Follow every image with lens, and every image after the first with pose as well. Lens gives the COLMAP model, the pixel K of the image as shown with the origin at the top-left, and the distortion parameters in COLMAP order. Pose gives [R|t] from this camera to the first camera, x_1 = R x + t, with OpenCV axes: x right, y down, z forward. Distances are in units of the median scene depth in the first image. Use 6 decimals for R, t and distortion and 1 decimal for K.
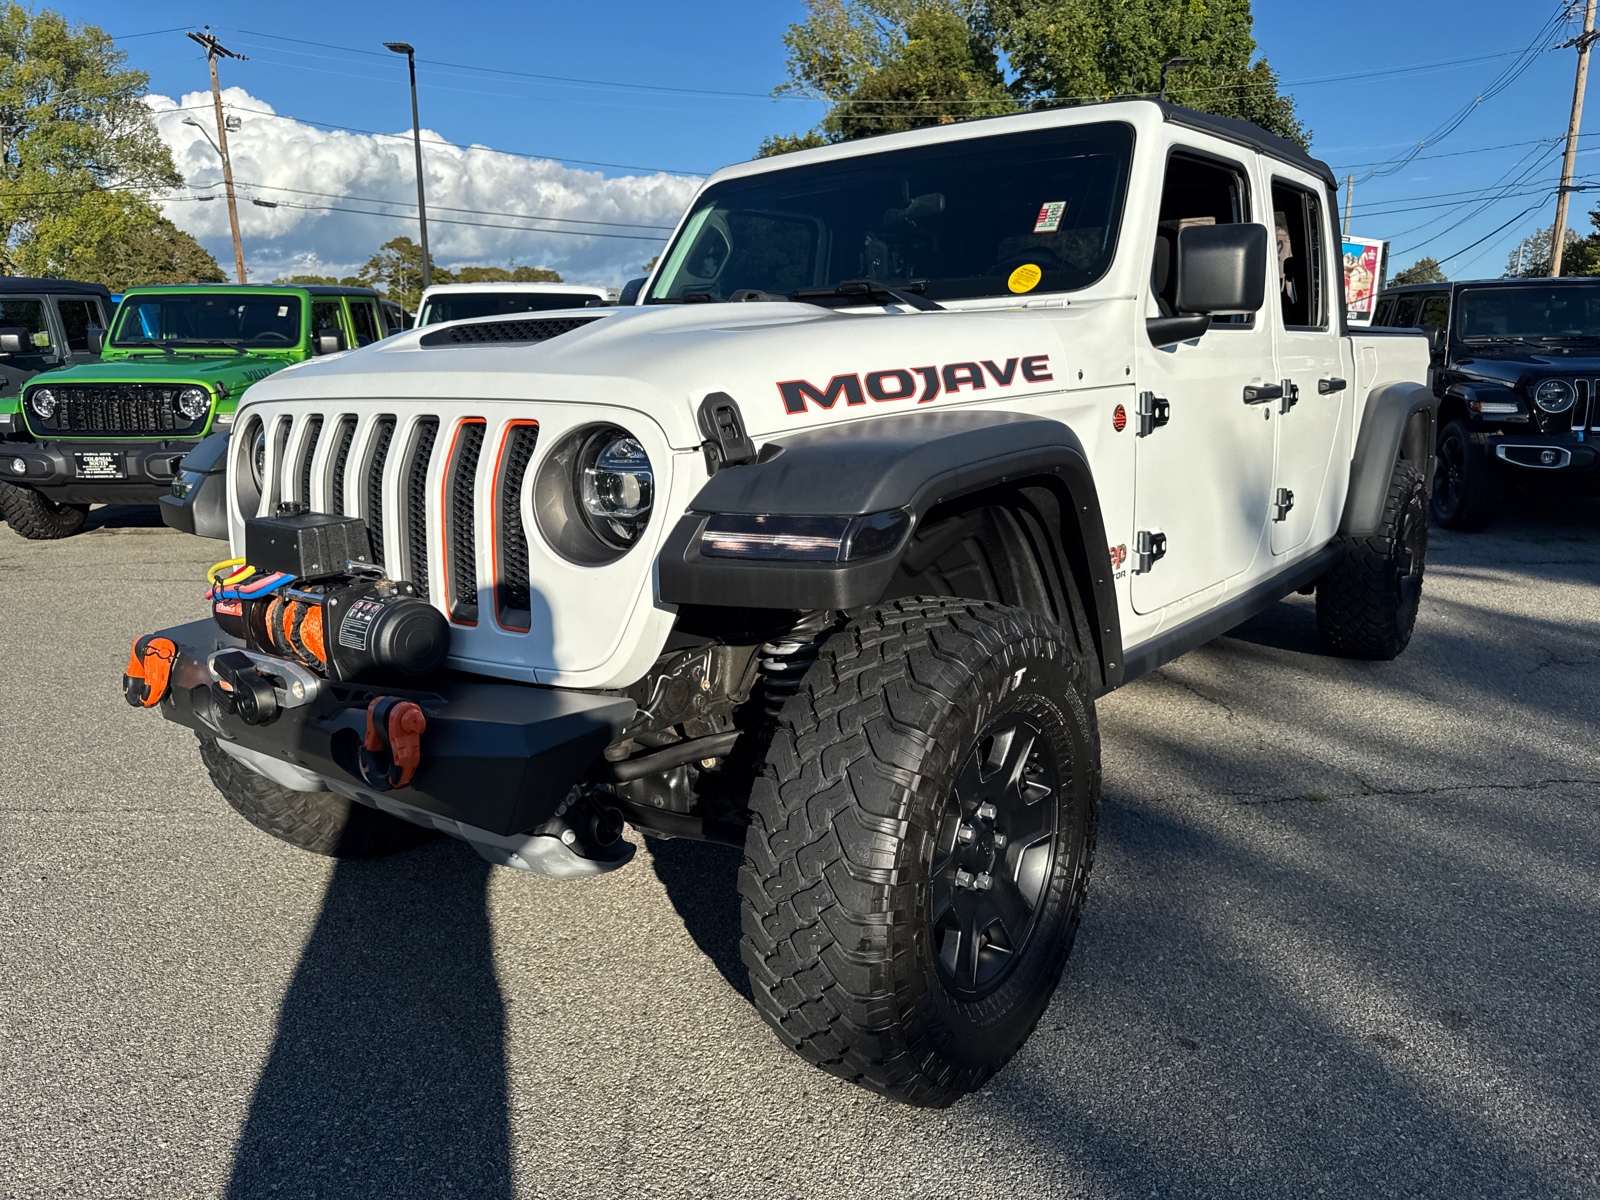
lens RADIAL K [[1160.1, 0, 800.0], [0, 1160.1, 600.0], [0, 0, 1]] dist [0.070992, -0.077705]
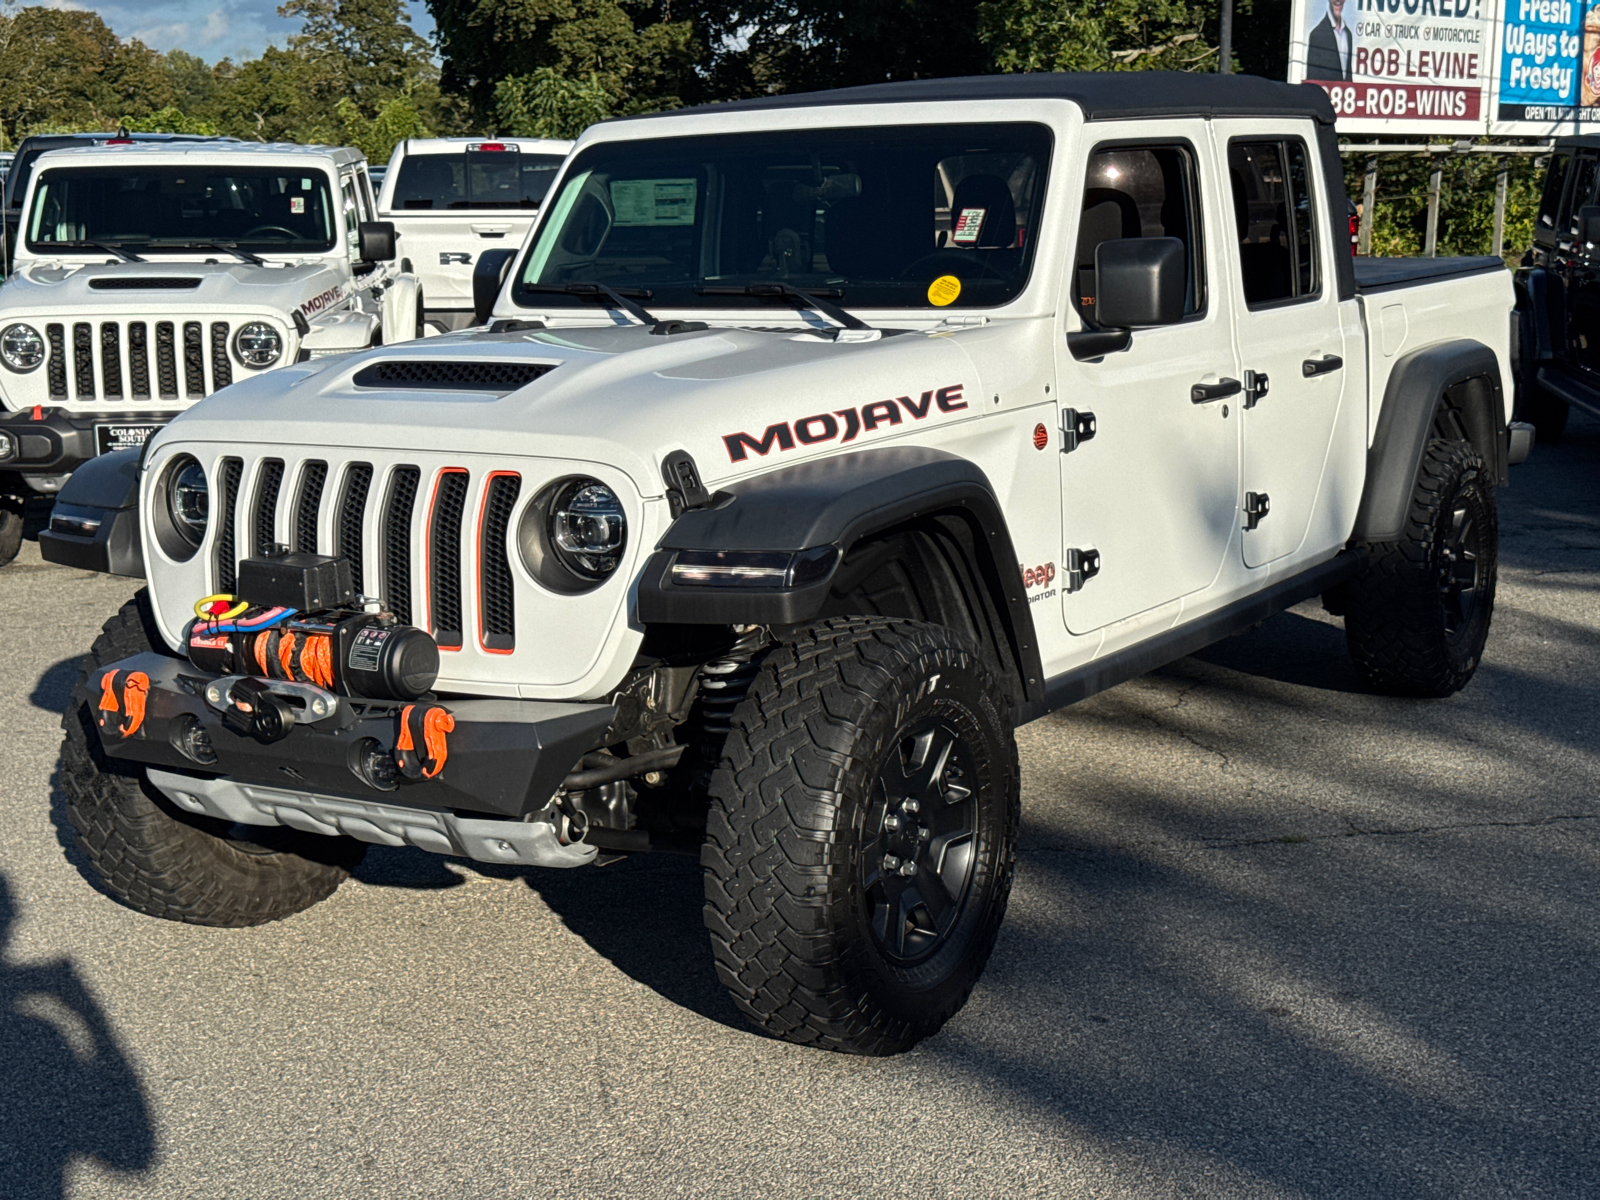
lens RADIAL K [[2290.8, 0, 800.0], [0, 2290.8, 600.0], [0, 0, 1]] dist [0.026785, 0.062182]
pose [[0.996084, -0.022078, 0.085612, -0.125596], [0.024275, 0.999400, -0.024698, 0.033603], [-0.085016, 0.026679, 0.996022, -1.149666]]
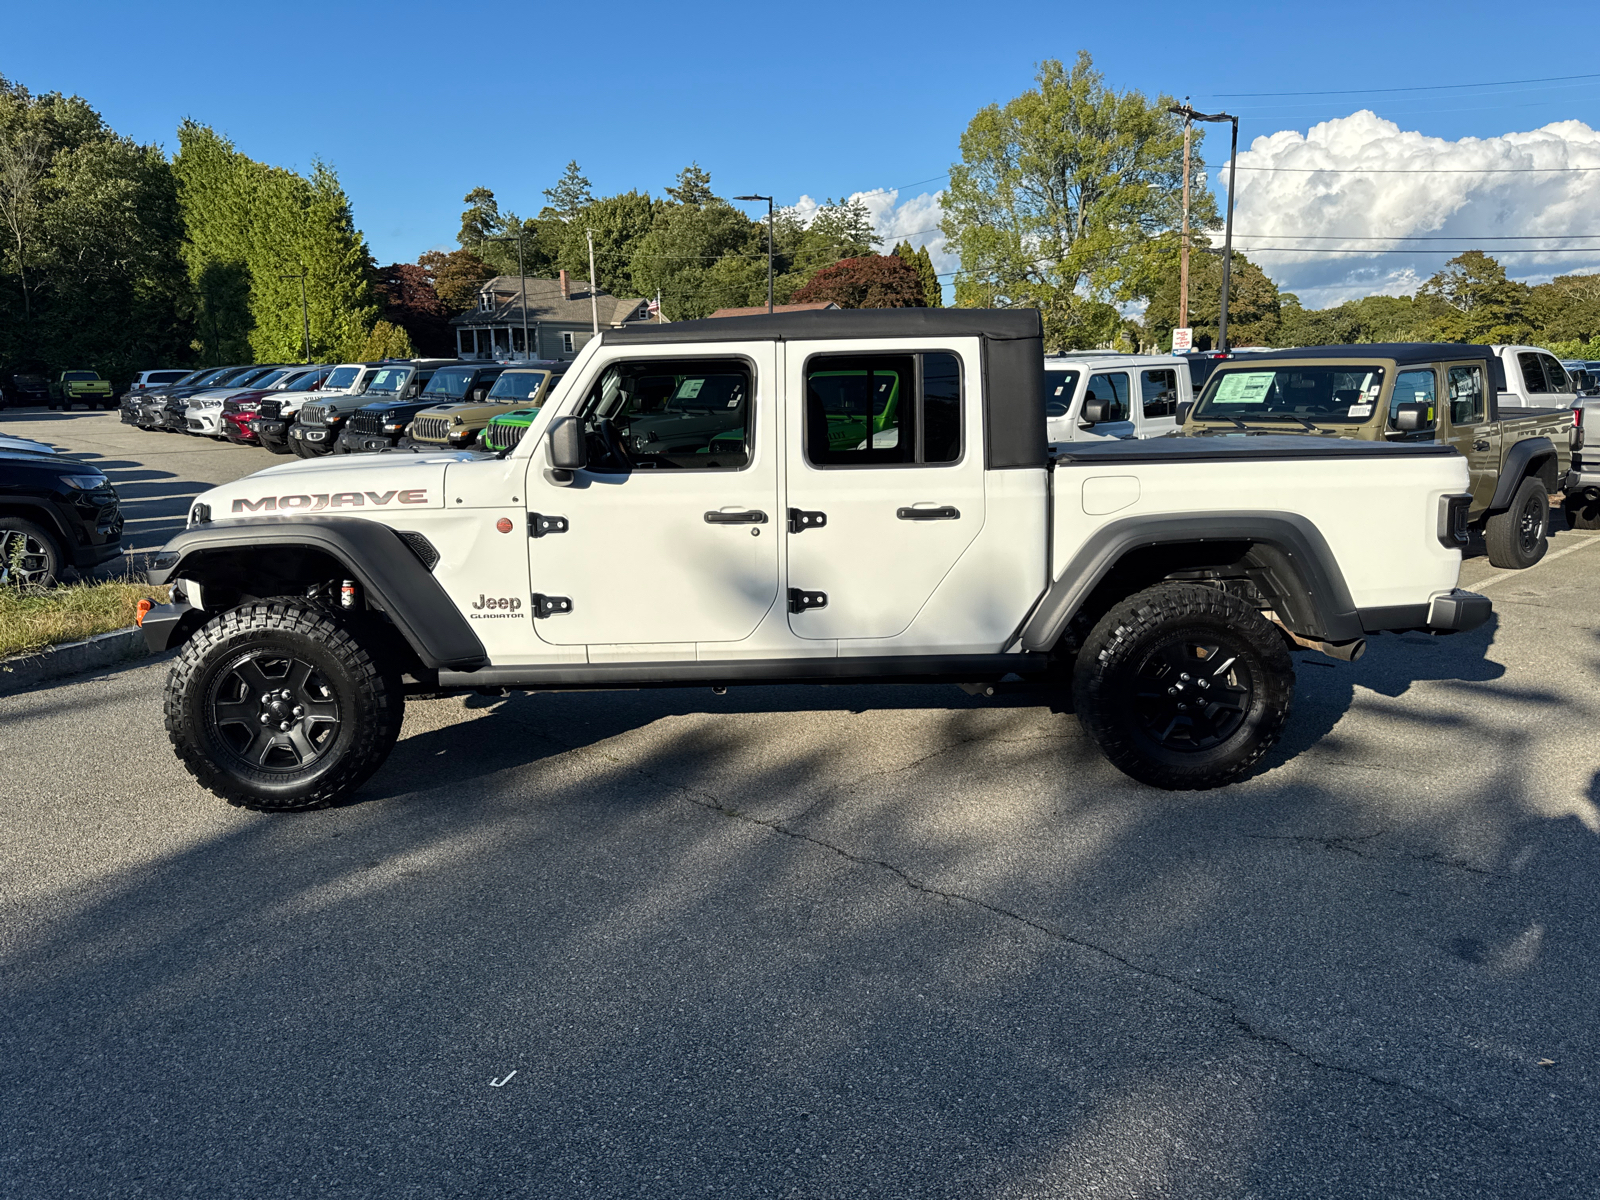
lens RADIAL K [[1160.1, 0, 800.0], [0, 1160.1, 600.0], [0, 0, 1]] dist [0.070992, -0.077705]
pose [[0.649590, 0.144148, -0.746495, 2.329847], [-0.154657, 0.986386, 0.055890, -0.262404], [0.744389, 0.079145, 0.663040, 0.223805]]
